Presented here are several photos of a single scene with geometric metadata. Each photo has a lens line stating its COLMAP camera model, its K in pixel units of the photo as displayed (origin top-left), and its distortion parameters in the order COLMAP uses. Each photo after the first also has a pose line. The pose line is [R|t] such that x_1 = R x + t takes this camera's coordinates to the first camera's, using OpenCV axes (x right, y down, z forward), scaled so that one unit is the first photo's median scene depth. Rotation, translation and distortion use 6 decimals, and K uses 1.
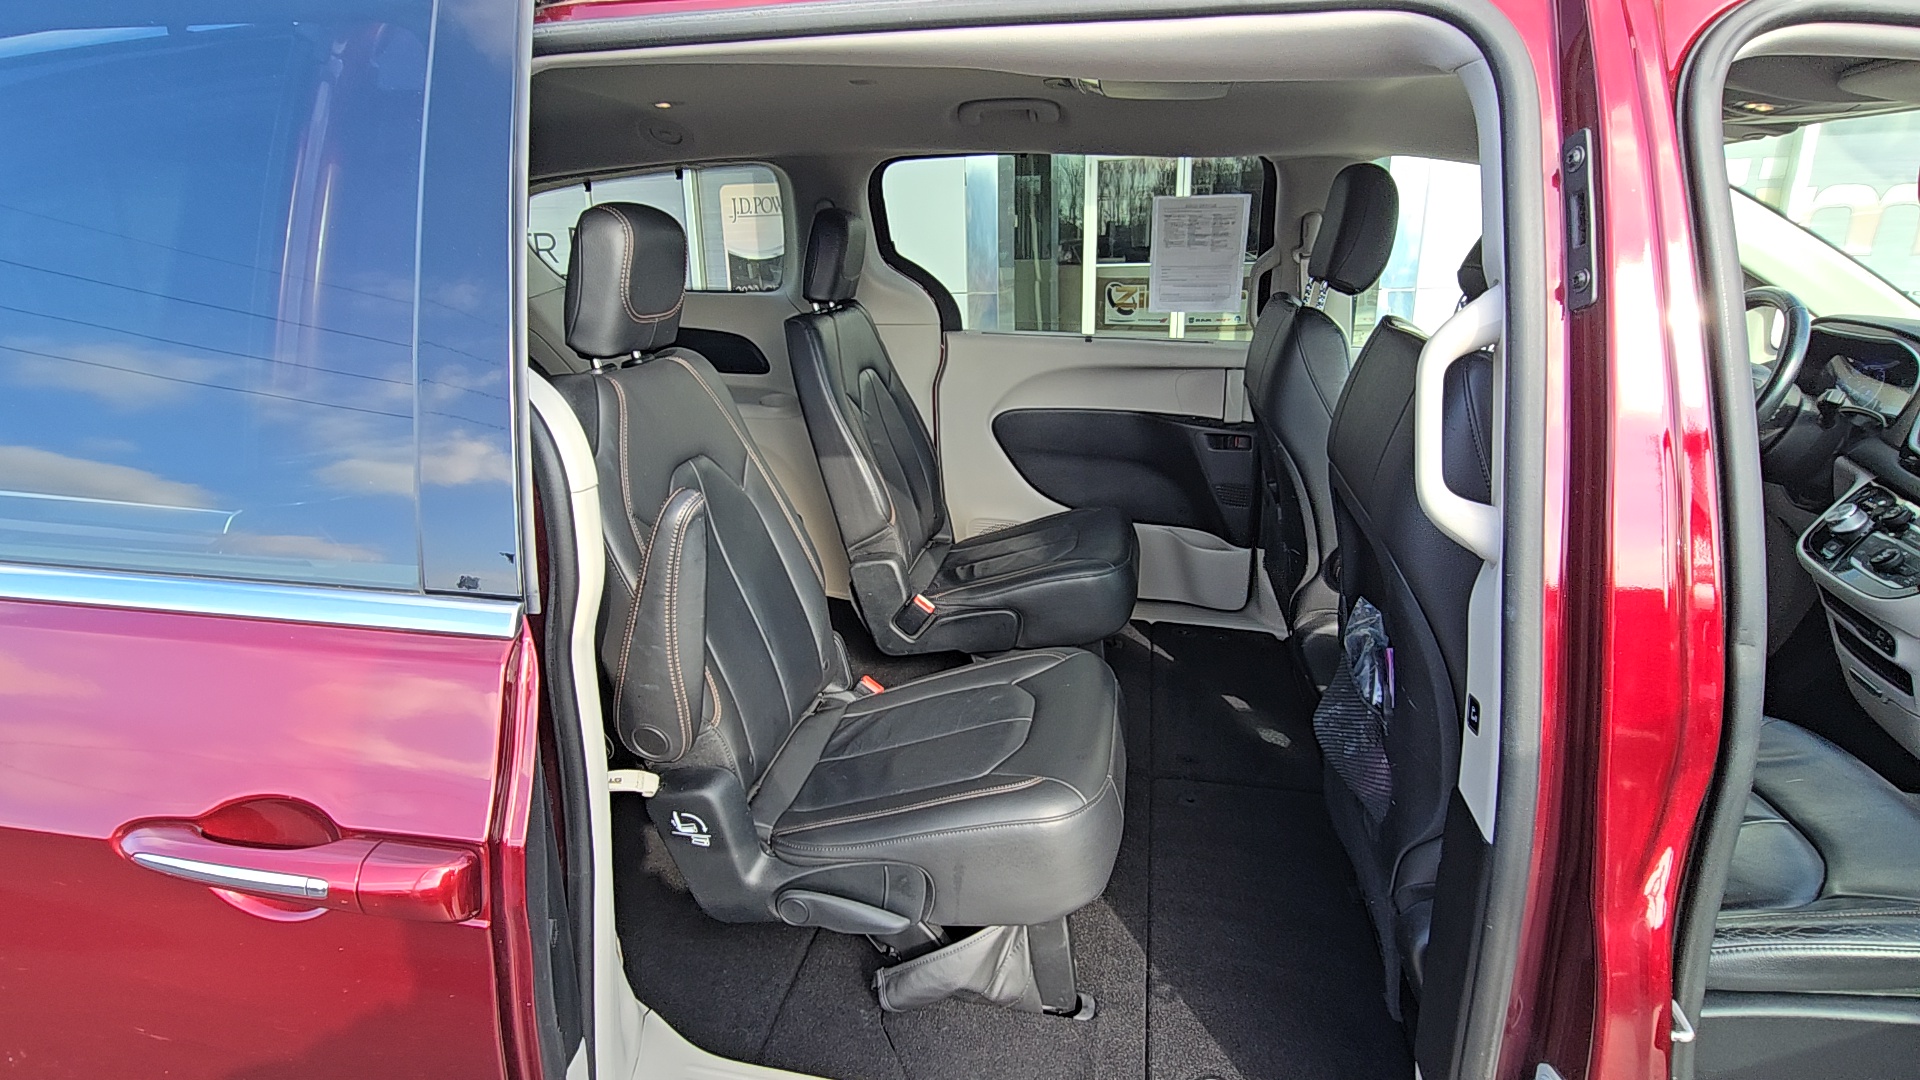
lens RADIAL K [[977.4, 0, 953.2], [0, 977.4, 548.1], [0, 0, 1]] dist [0.001679, -0.001195]
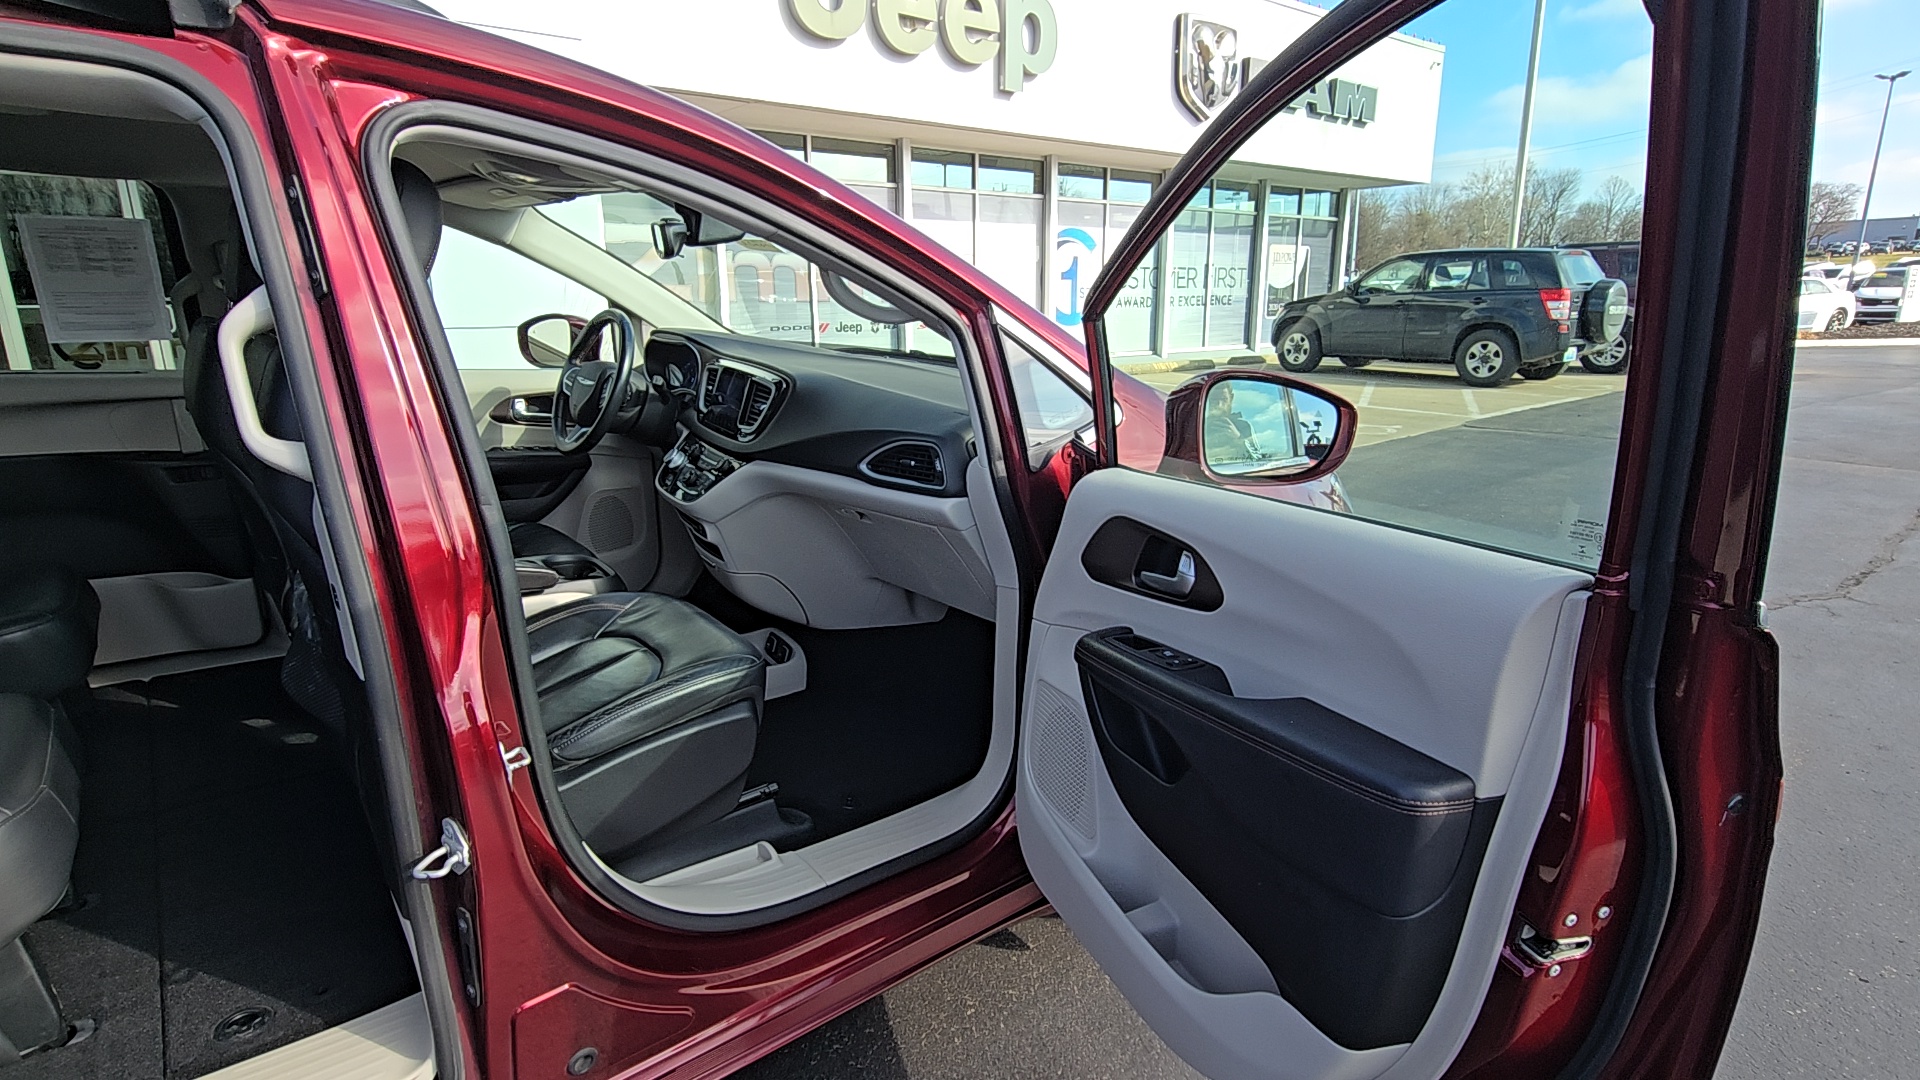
lens RADIAL K [[977.4, 0, 953.2], [0, 977.4, 548.1], [0, 0, 1]] dist [0.001679, -0.001195]
pose [[0.640948, -0.182180, 0.745652, 0.039570], [0.215387, 0.975084, 0.053094, 0.102363], [-0.736746, 0.126574, 0.664217, -0.257876]]
